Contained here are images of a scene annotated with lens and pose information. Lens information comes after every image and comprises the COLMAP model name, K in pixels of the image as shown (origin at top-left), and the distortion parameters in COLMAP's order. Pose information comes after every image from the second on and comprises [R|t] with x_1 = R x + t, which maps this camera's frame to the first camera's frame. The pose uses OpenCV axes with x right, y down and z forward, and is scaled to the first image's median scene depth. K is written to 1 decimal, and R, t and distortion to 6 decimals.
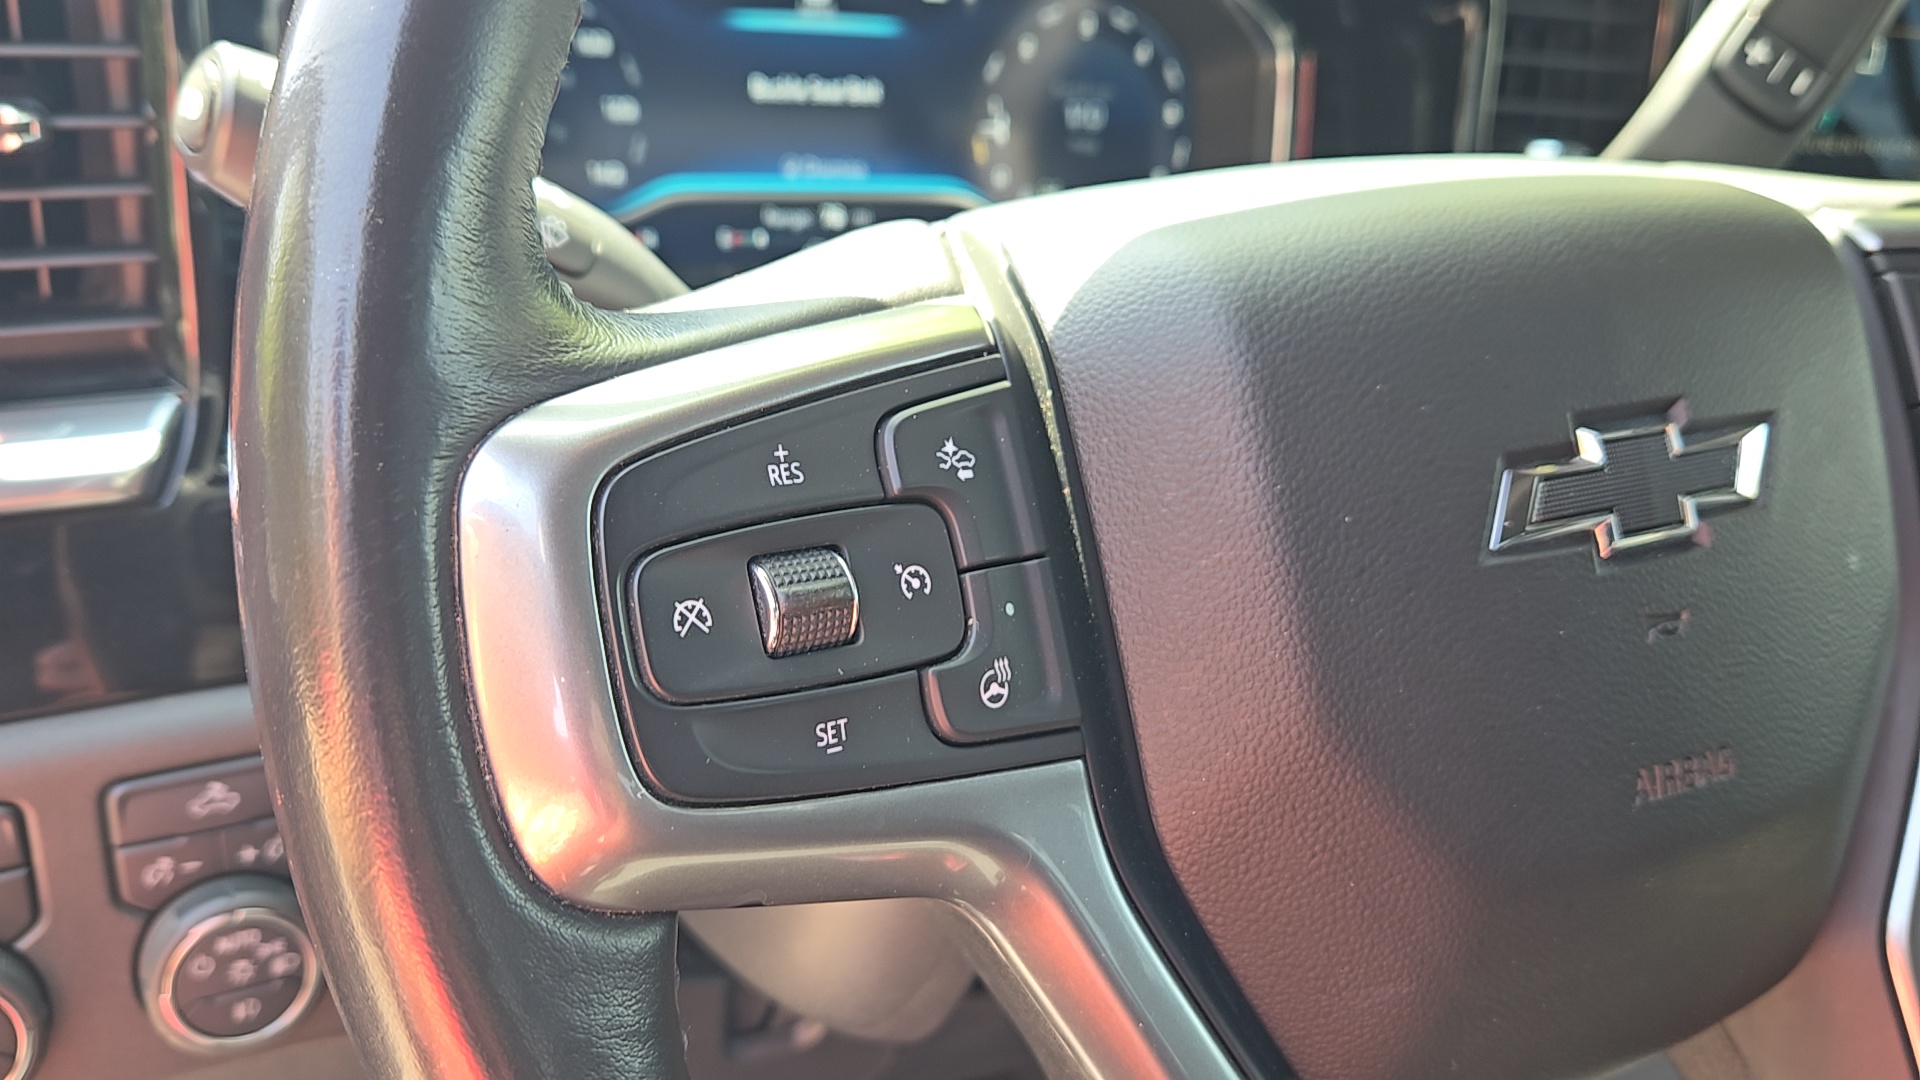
lens RADIAL K [[1656.5, 0, 960.0], [0, 1656.5, 540.0], [0, 0, 1]] dist [-0.011788, -0.013155]
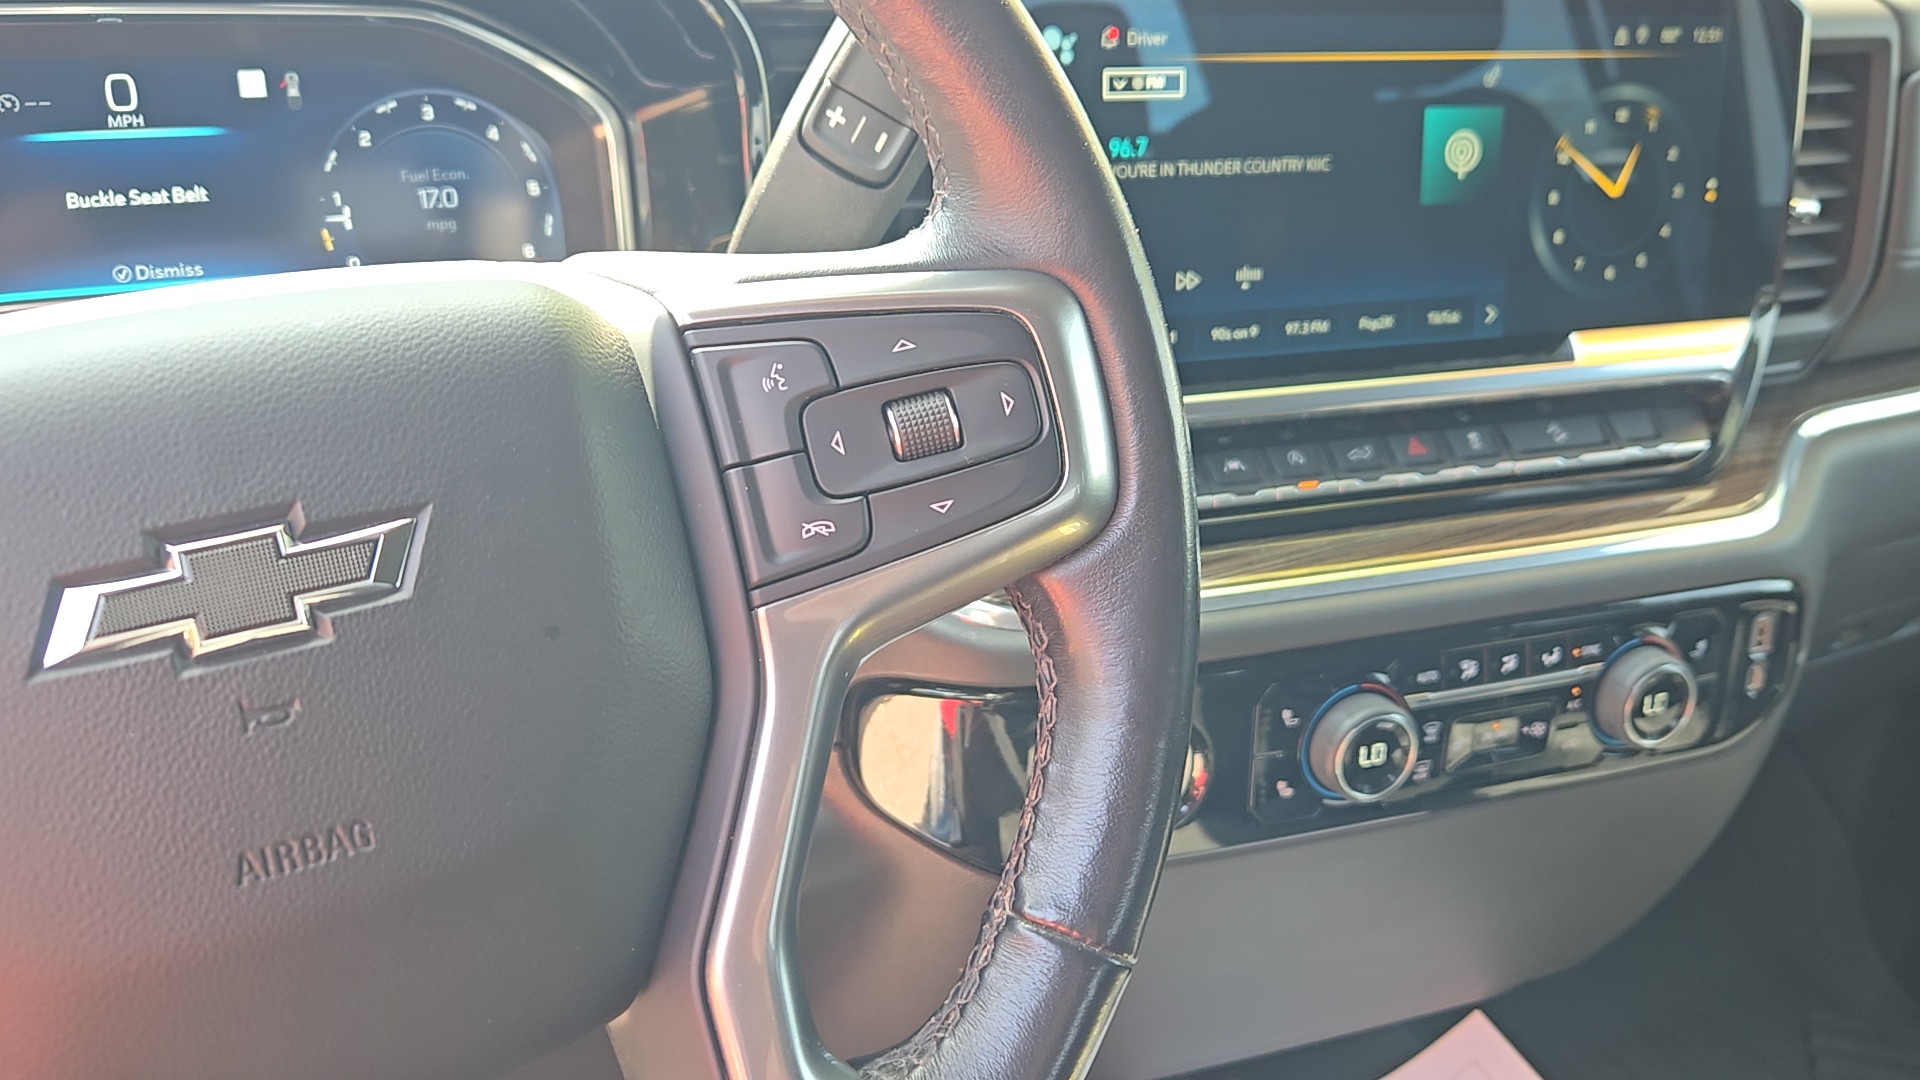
lens RADIAL K [[1622.3, 0, 945.8], [0, 1622.3, 540.5], [0, 0, 1]] dist [0.003482, -0.004510]
pose [[0.996720, -0.078707, 0.018803, 0.975458], [0.078820, 0.996875, -0.005304, -0.026155], [-0.018327, 0.006768, 0.999809, -0.081218]]
